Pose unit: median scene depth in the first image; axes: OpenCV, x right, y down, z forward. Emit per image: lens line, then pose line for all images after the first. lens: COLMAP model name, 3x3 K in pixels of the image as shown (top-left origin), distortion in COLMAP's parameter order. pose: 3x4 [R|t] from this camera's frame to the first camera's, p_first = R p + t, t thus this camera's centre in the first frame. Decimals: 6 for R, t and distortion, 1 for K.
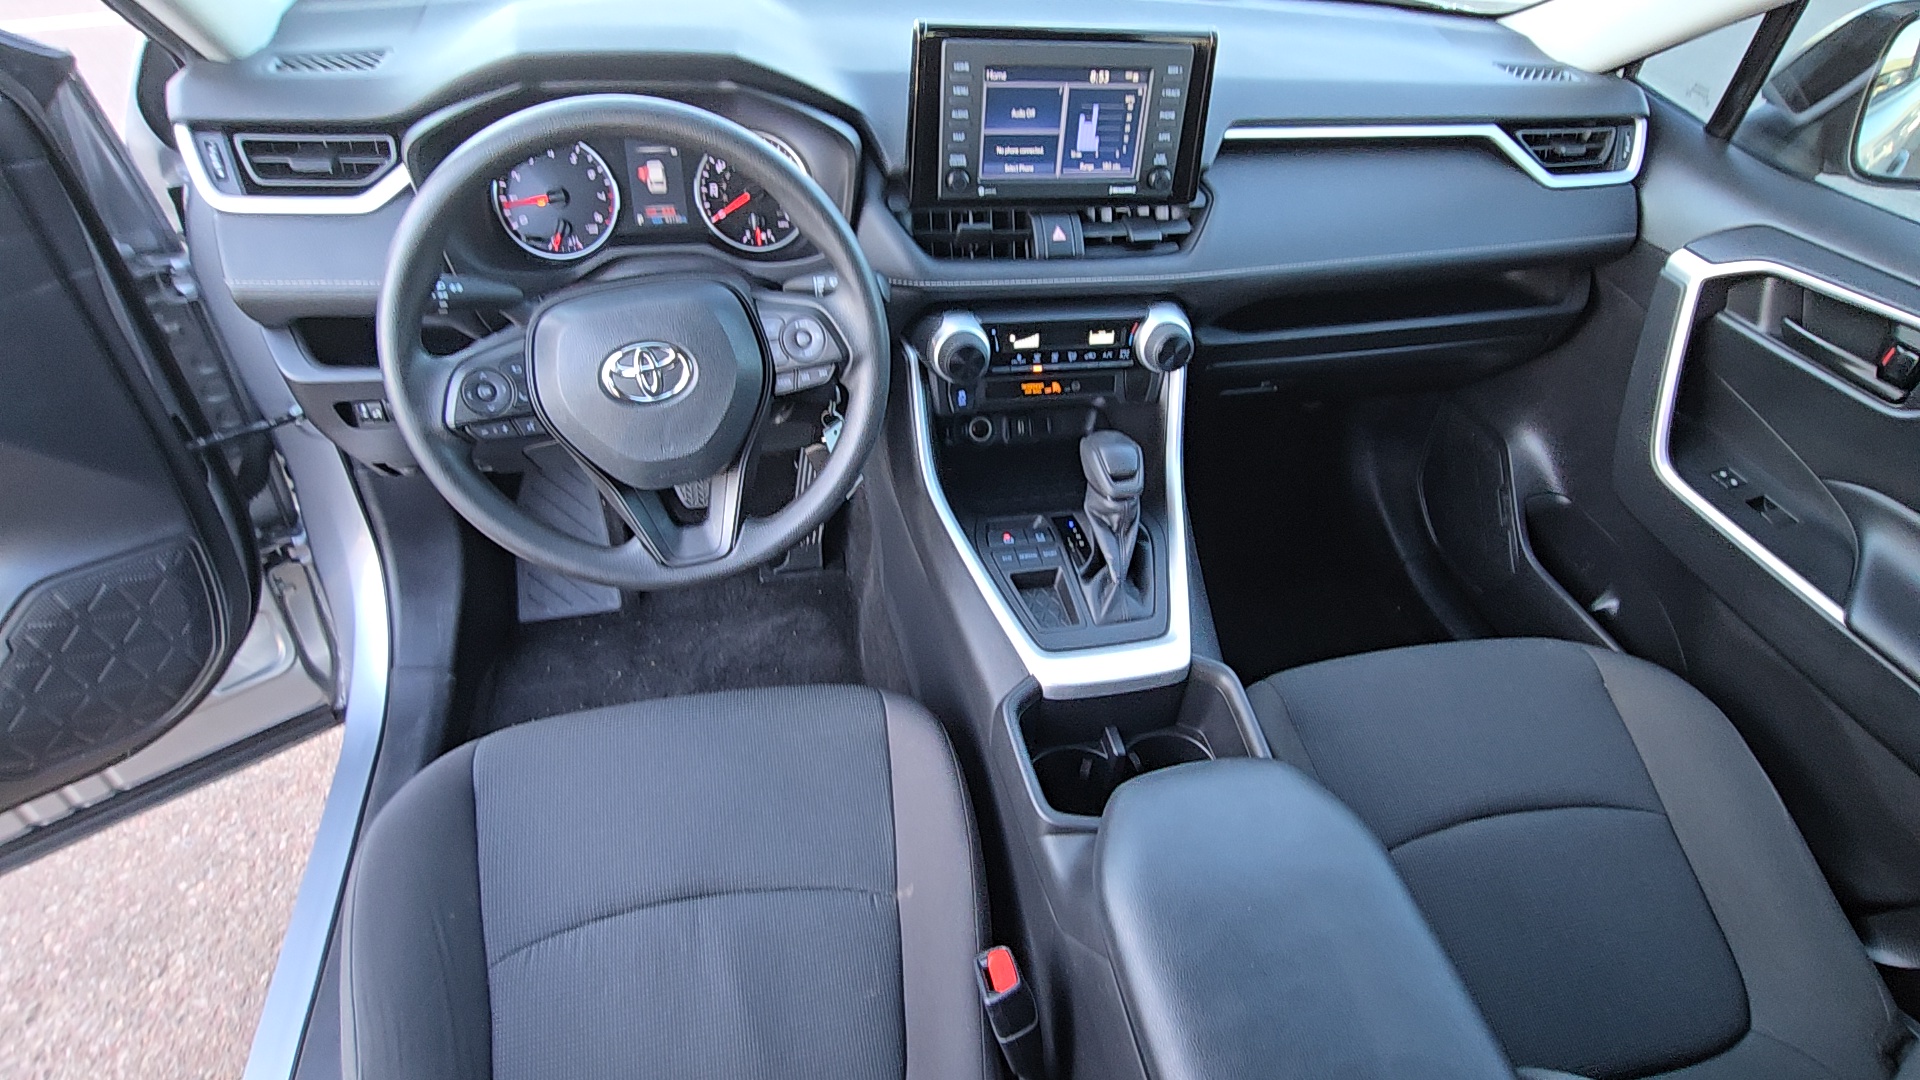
lens RADIAL K [[975.5, 0, 967.3], [0, 975.5, 539.7], [0, 0, 1]] dist [-0.001181, 0.000179]
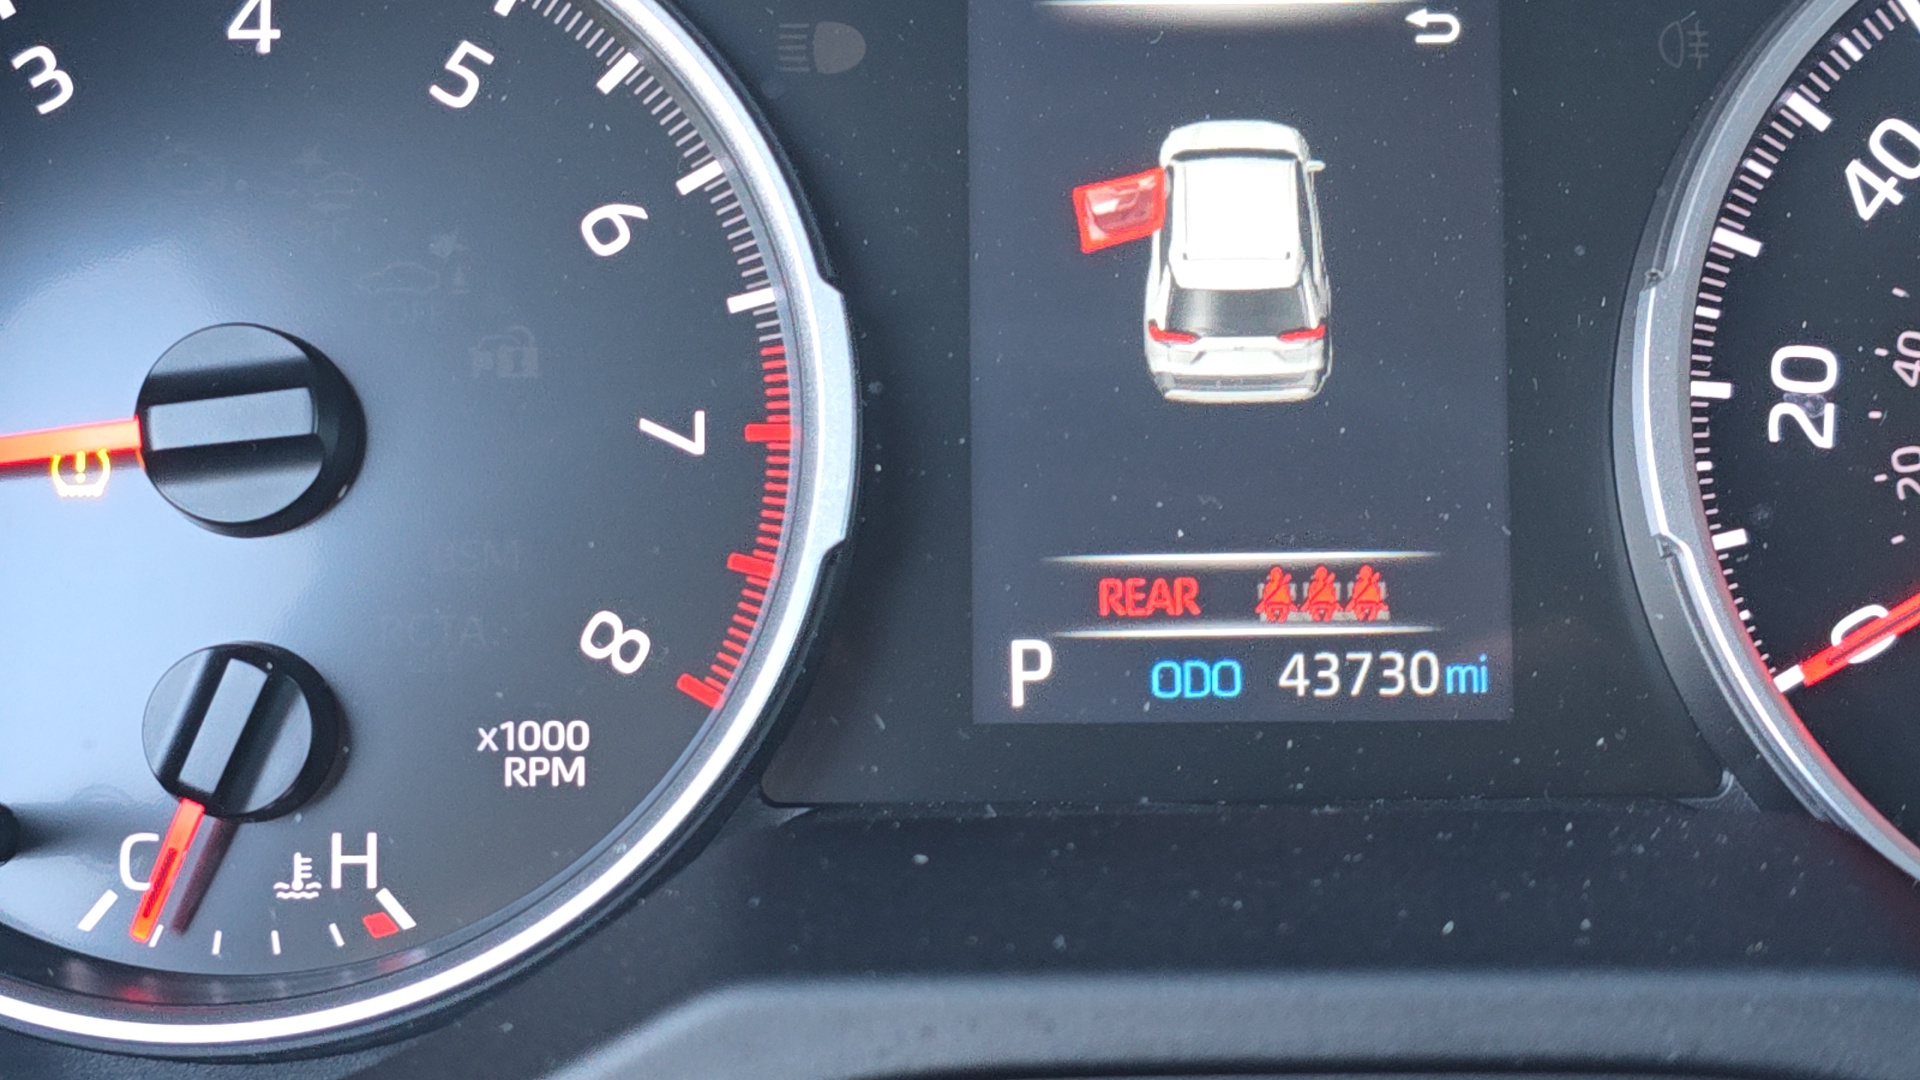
lens RADIAL K [[1609.0, 0, 960.0], [0, 1609.0, 540.0], [0, 0, 1]] dist [-0.003252, 0.009474]
pose [[0.963332, 0.009309, -0.268152, -0.307852], [-0.109412, 0.926162, -0.360905, -0.290265], [0.244993, 0.377010, 0.893220, 0.876185]]
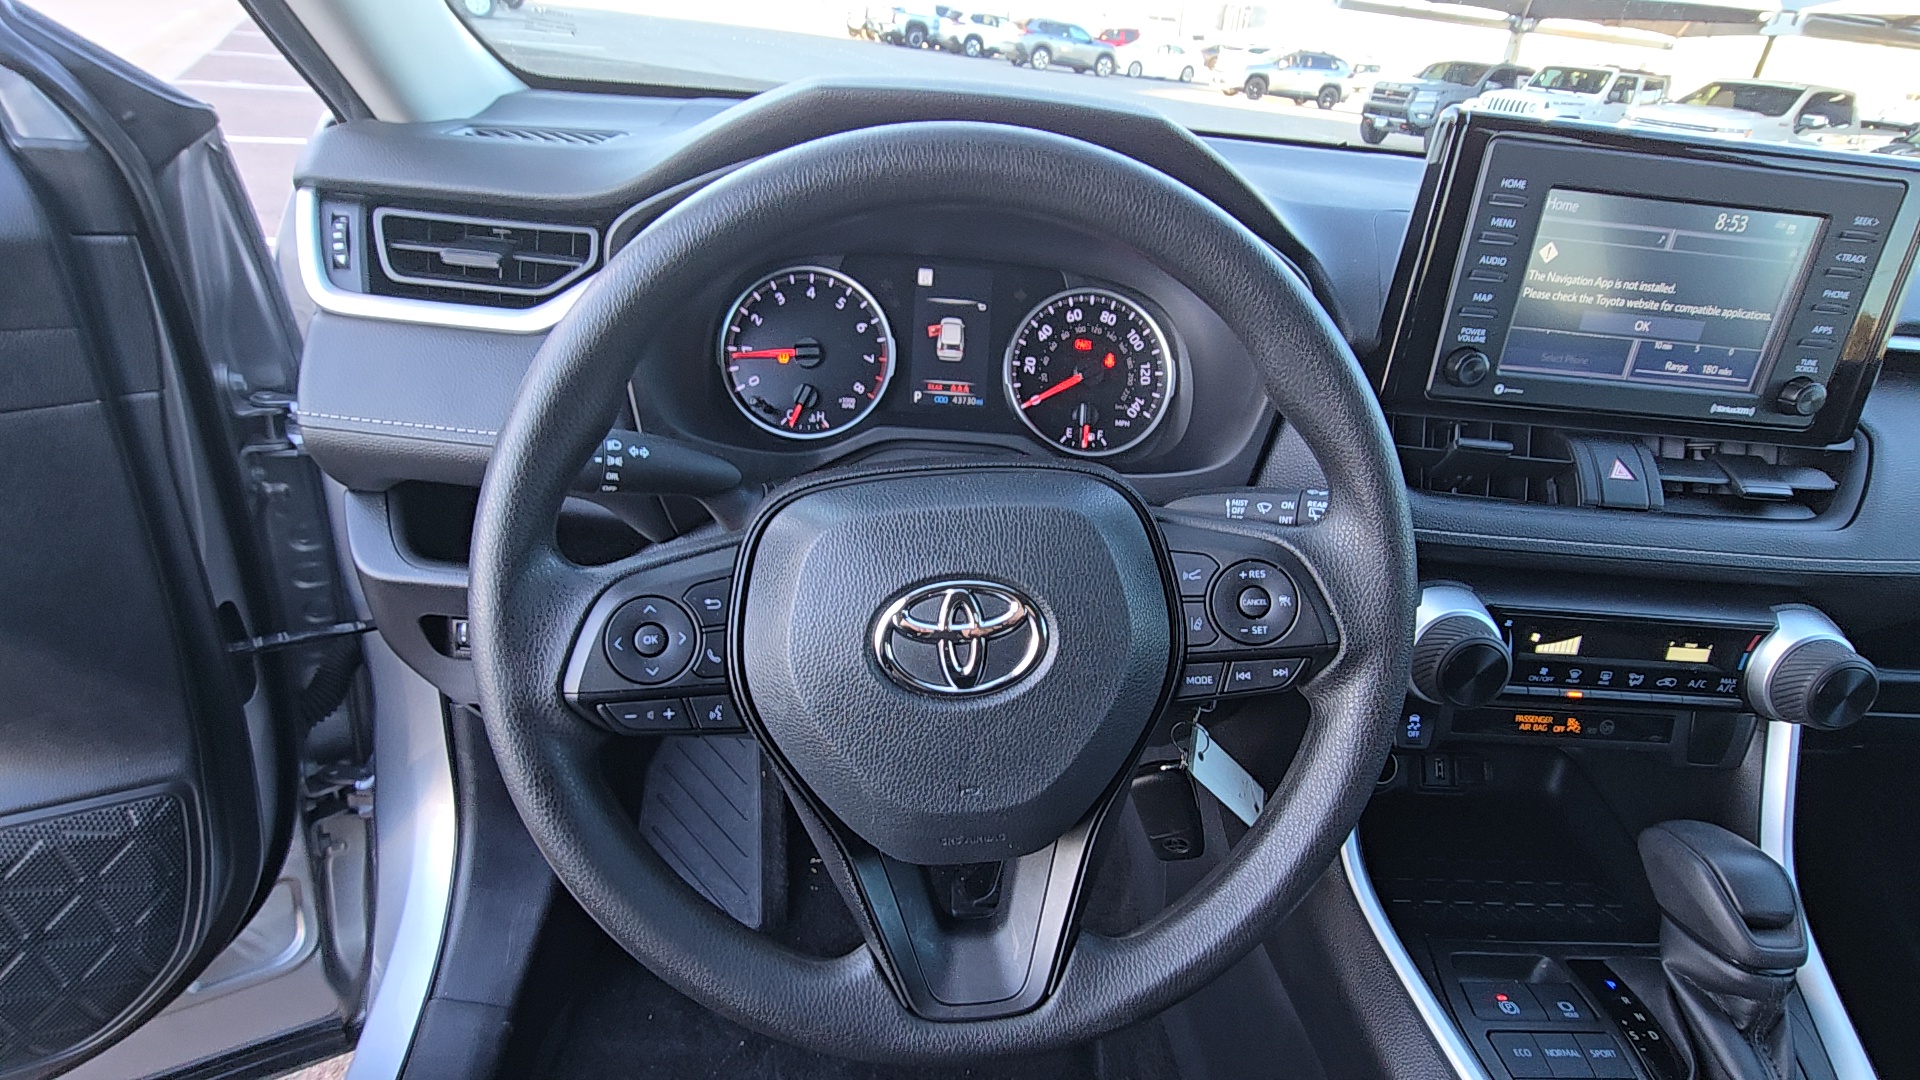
lens RADIAL K [[975.5, 0, 967.3], [0, 975.5, 539.7], [0, 0, 1]] dist [-0.001181, 0.000179]
pose [[0.984432, 0.101254, -0.143671, -0.200042], [-0.134175, 0.960918, -0.242146, -0.077013], [0.113538, 0.257653, 0.959544, 0.394067]]
